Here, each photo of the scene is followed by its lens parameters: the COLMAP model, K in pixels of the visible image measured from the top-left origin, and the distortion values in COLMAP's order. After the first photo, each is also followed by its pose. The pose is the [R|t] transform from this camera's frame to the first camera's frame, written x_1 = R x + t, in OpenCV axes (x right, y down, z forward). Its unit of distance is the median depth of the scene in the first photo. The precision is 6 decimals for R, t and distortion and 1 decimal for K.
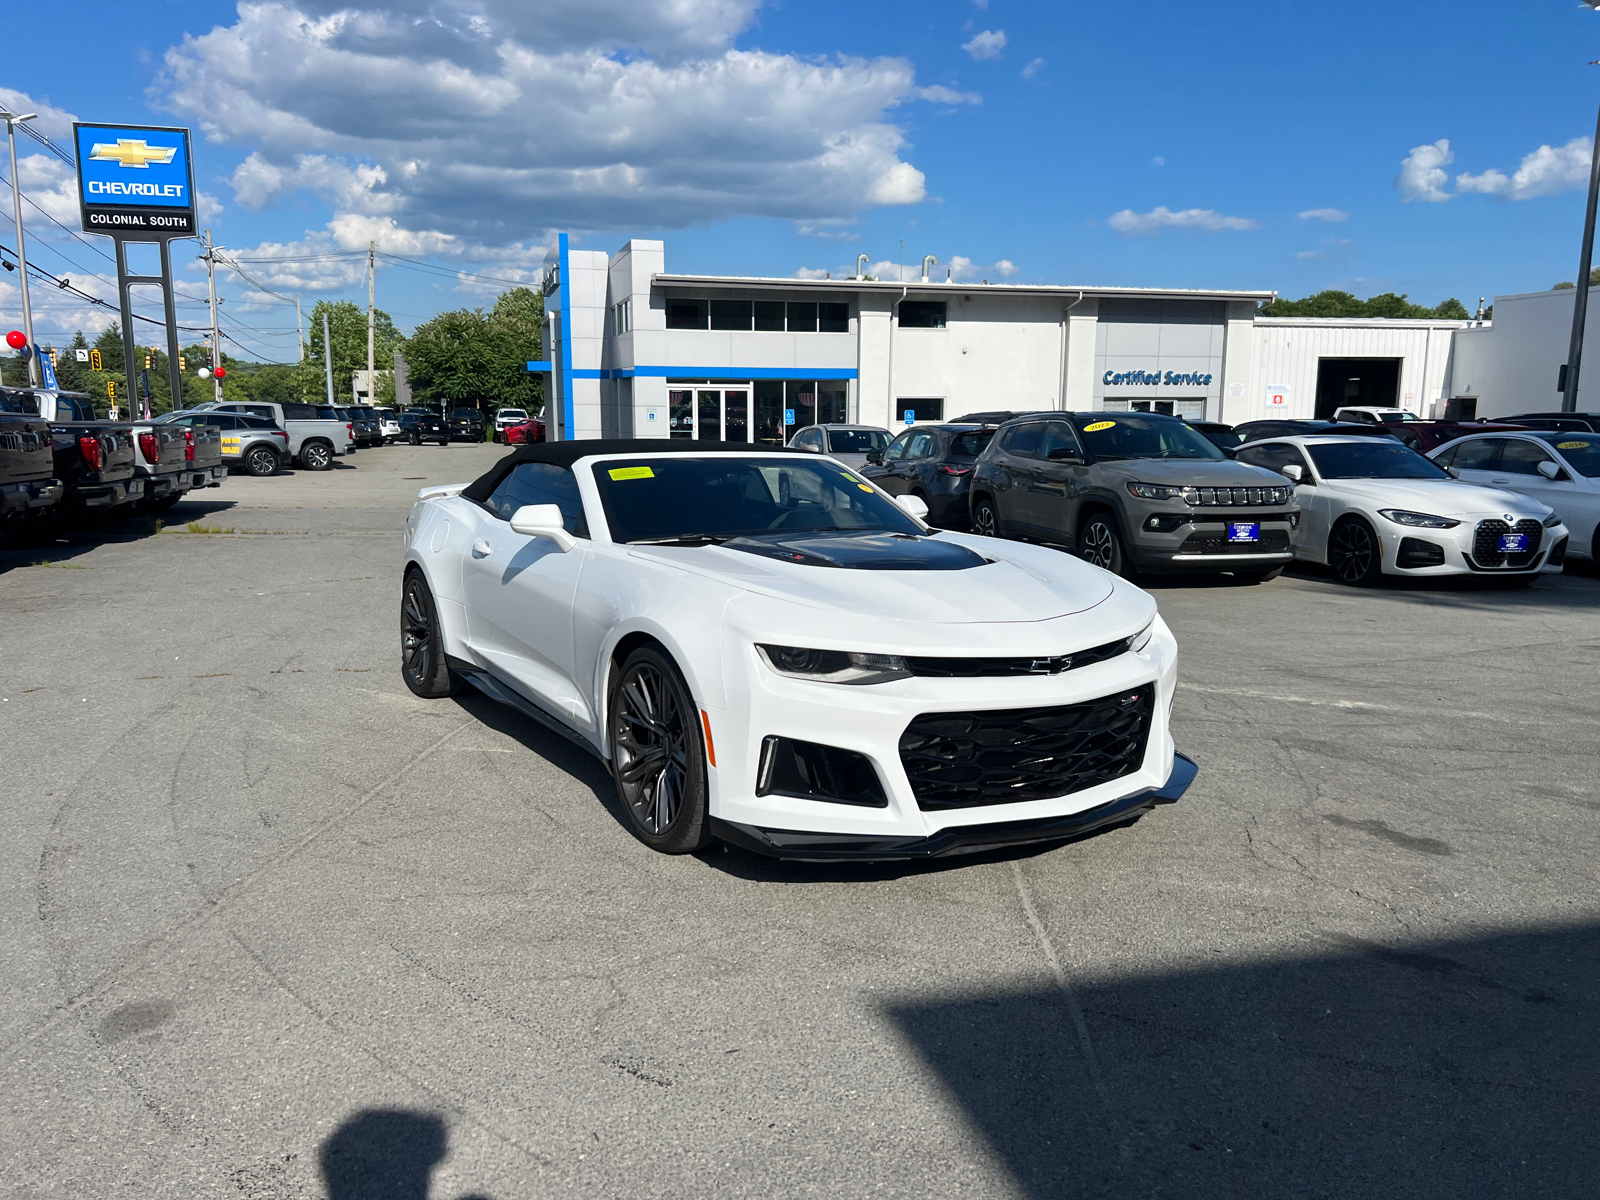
lens RADIAL K [[1204.5, 0, 786.8], [0, 1204.5, 612.6], [0, 0, 1]] dist [0.048039, -0.051774]
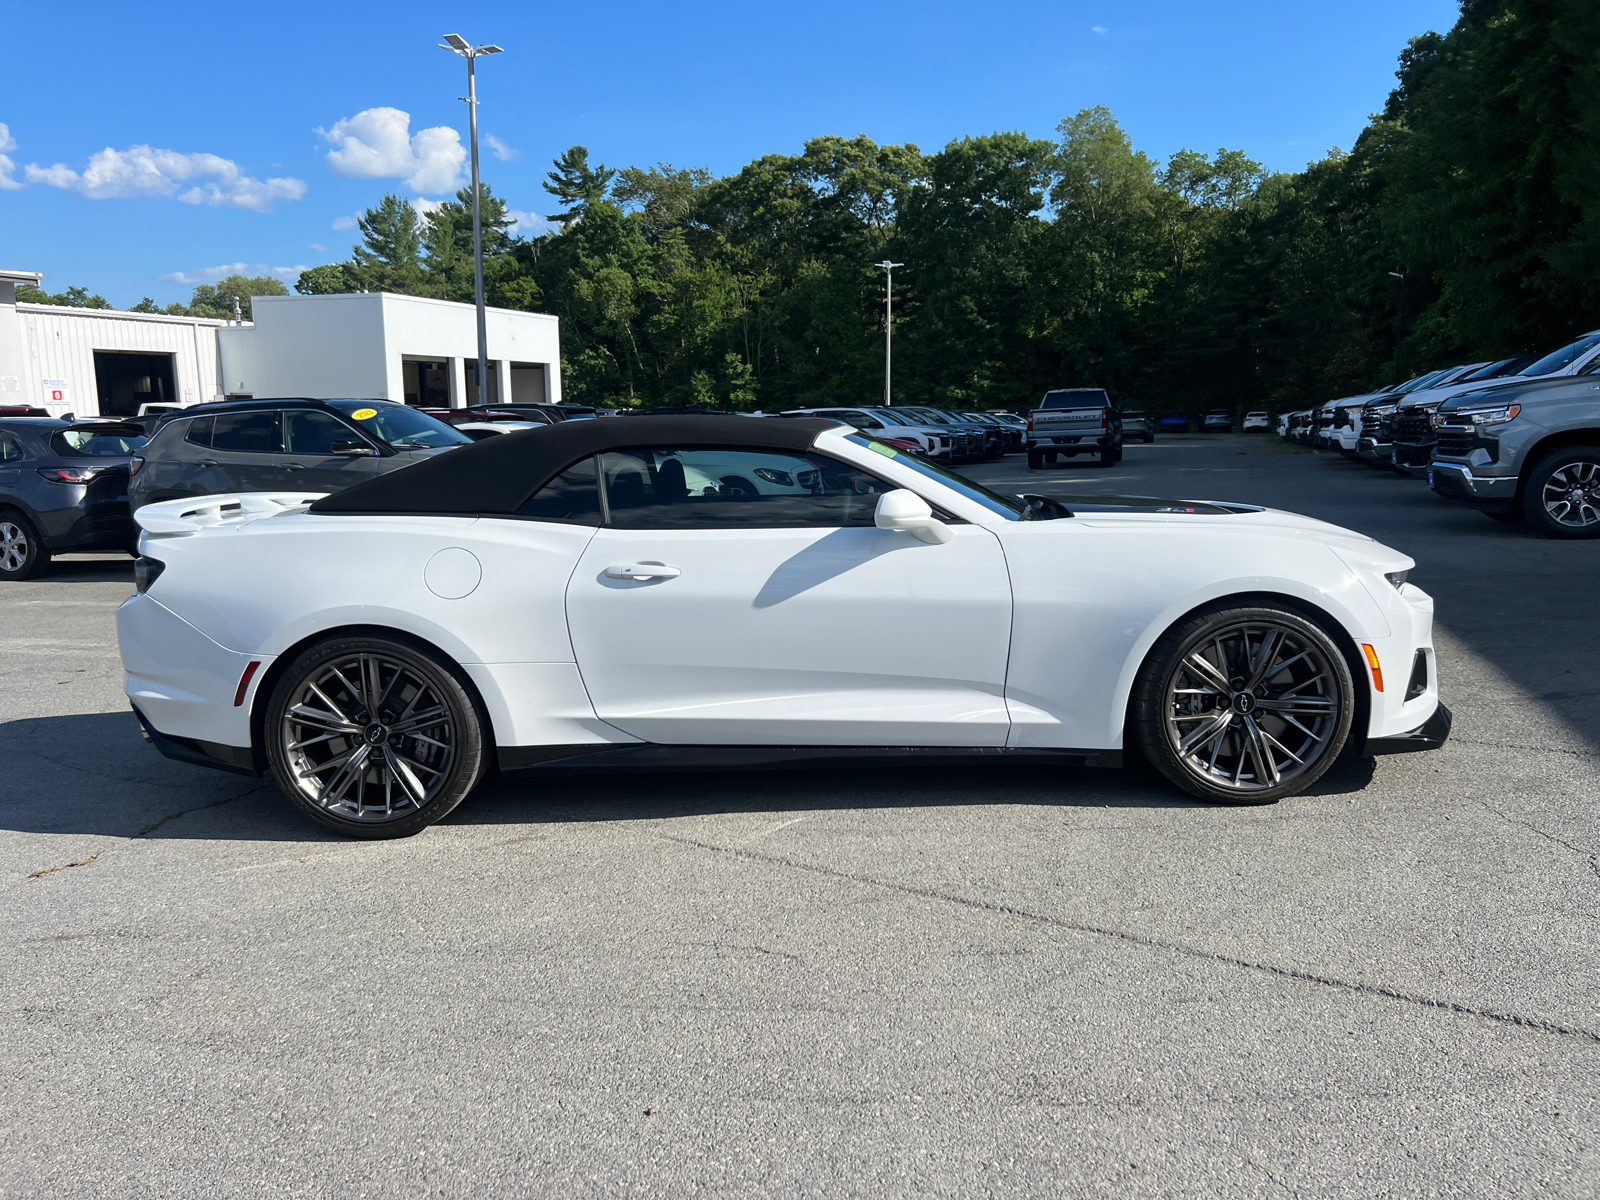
lens RADIAL K [[1204.5, 0, 813.1], [0, 1204.5, 631.7], [0, 0, 1]] dist [0.048039, -0.051774]
pose [[0.510577, -0.165166, 0.843819, -0.100562], [0.152059, 0.983254, 0.100451, -0.009461], [-0.846279, 0.077022, 0.527142, 0.067309]]
